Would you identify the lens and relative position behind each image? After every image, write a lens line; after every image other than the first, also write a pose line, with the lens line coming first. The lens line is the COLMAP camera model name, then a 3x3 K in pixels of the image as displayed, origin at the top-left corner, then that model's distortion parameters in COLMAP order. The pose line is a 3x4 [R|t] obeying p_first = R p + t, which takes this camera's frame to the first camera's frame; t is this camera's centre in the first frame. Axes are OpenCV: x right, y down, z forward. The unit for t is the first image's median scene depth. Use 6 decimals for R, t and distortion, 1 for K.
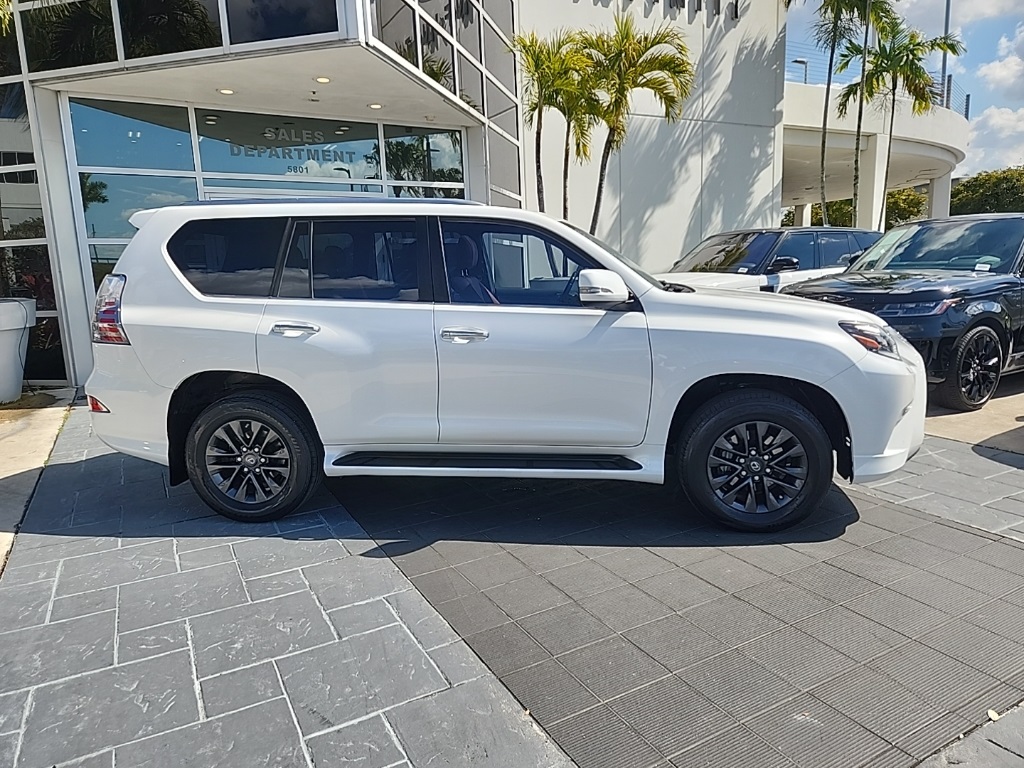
lens RADIAL K [[685.5, 0, 533.8], [0, 685.5, 375.2], [0, 0, 1]] dist [0.060380, -0.041297]
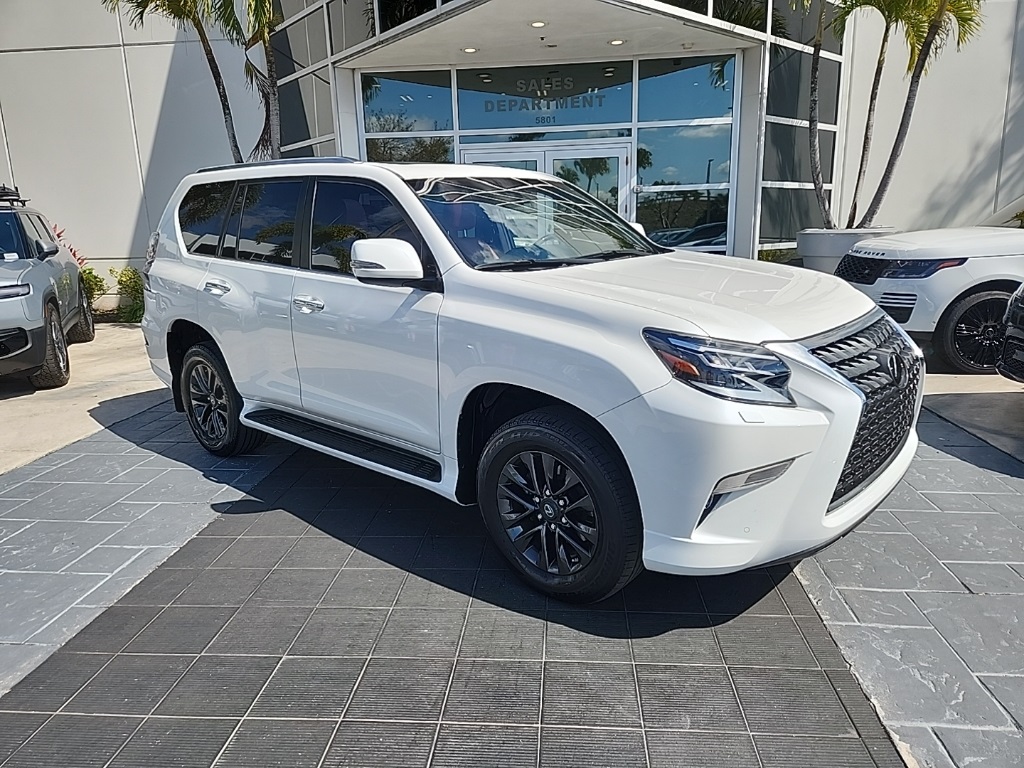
lens RADIAL K [[685.5, 0, 515.1], [0, 685.5, 384.0], [0, 0, 1]] dist [0.060380, -0.041297]
pose [[0.821728, 0.136425, -0.553309, 0.640700], [-0.086266, 0.989512, 0.115861, -0.080948], [0.563313, -0.047475, 0.824879, 0.352401]]
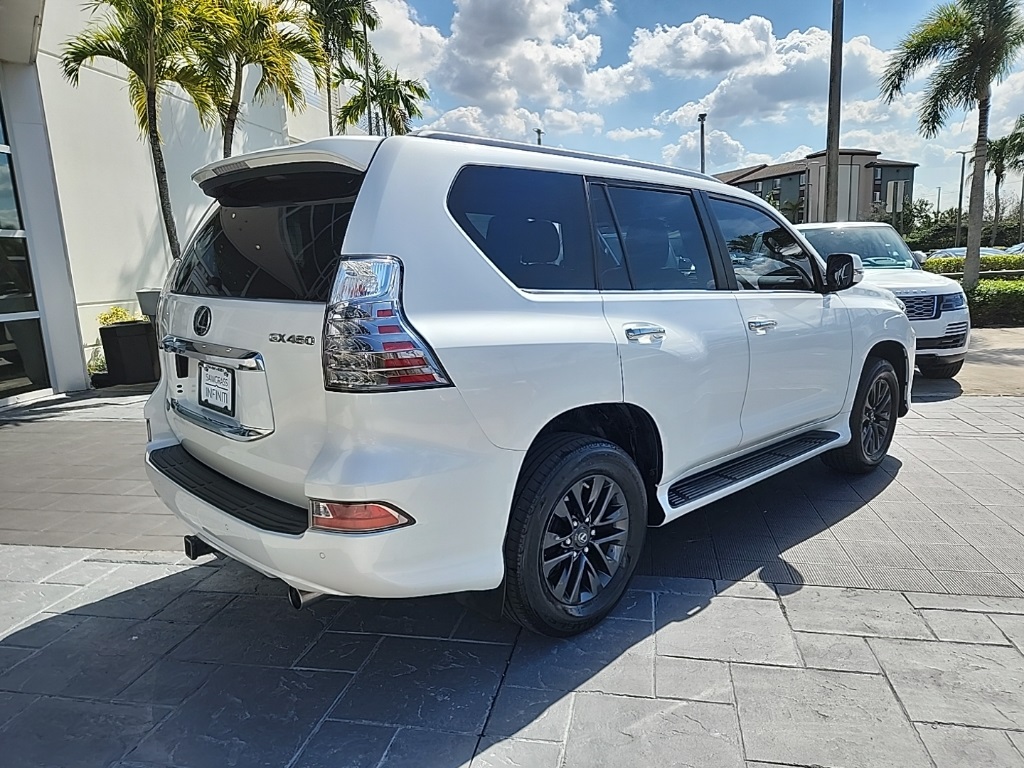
lens RADIAL K [[685.5, 0, 514.9], [0, 685.5, 383.9], [0, 0, 1]] dist [0.060380, -0.041297]
pose [[0.655495, -0.124135, 0.744928, -0.952686], [0.132147, 0.990033, 0.048698, -0.065621], [-0.743548, 0.066518, 0.665366, 0.611183]]
